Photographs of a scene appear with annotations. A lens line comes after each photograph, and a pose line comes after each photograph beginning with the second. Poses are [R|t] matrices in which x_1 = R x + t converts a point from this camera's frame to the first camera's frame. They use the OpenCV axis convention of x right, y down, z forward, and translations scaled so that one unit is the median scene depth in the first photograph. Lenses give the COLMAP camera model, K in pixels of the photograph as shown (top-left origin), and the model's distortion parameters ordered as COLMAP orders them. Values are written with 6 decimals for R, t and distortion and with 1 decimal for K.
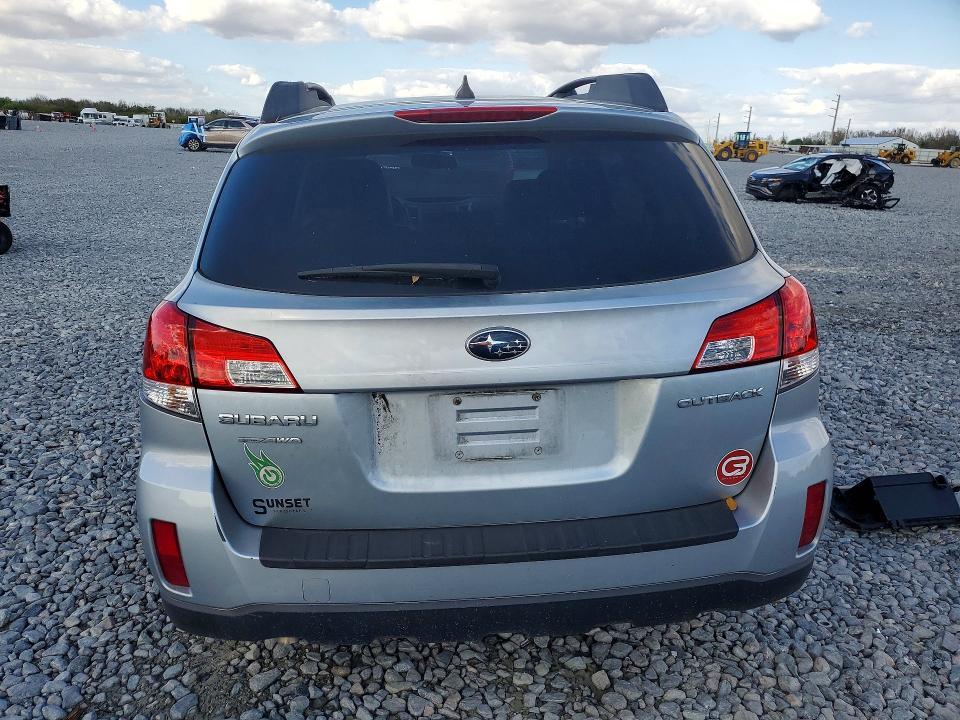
lens RADIAL K [[816.2, 0, 480.0], [0, 816.2, 360.0], [0, 0, 1]] dist [0.004064, 0.062793]
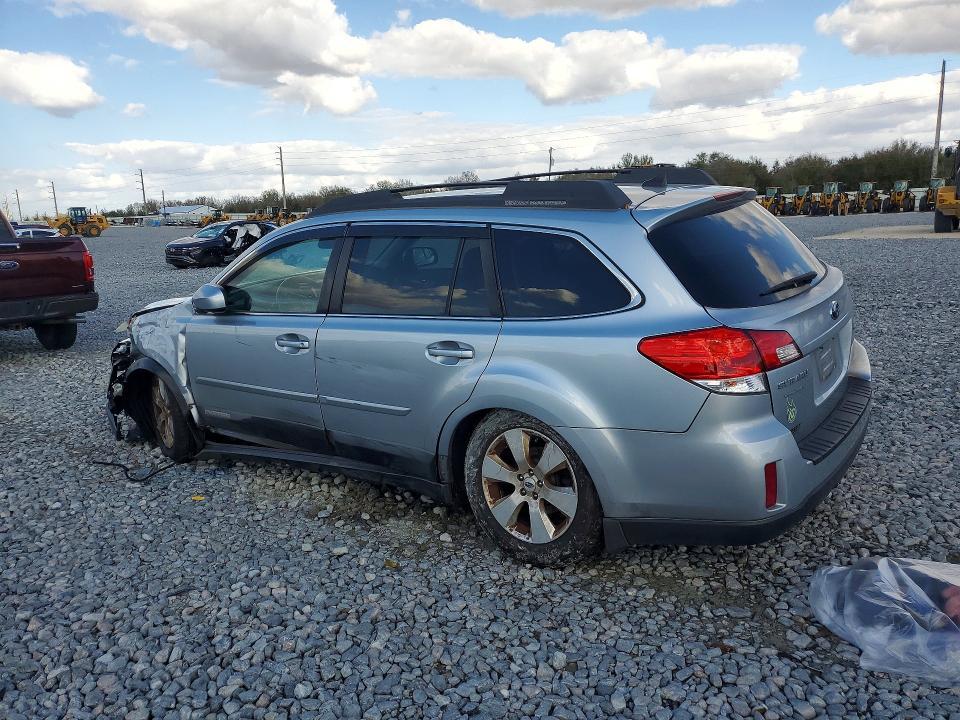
lens RADIAL K [[816.2, 0, 480.0], [0, 816.2, 360.0], [0, 0, 1]] dist [0.004064, 0.062793]
pose [[0.615932, -0.207839, 0.759888, -0.148325], [0.267367, 0.962471, 0.046531, -0.016883], [-0.741041, 0.174509, 0.648386, 0.030656]]
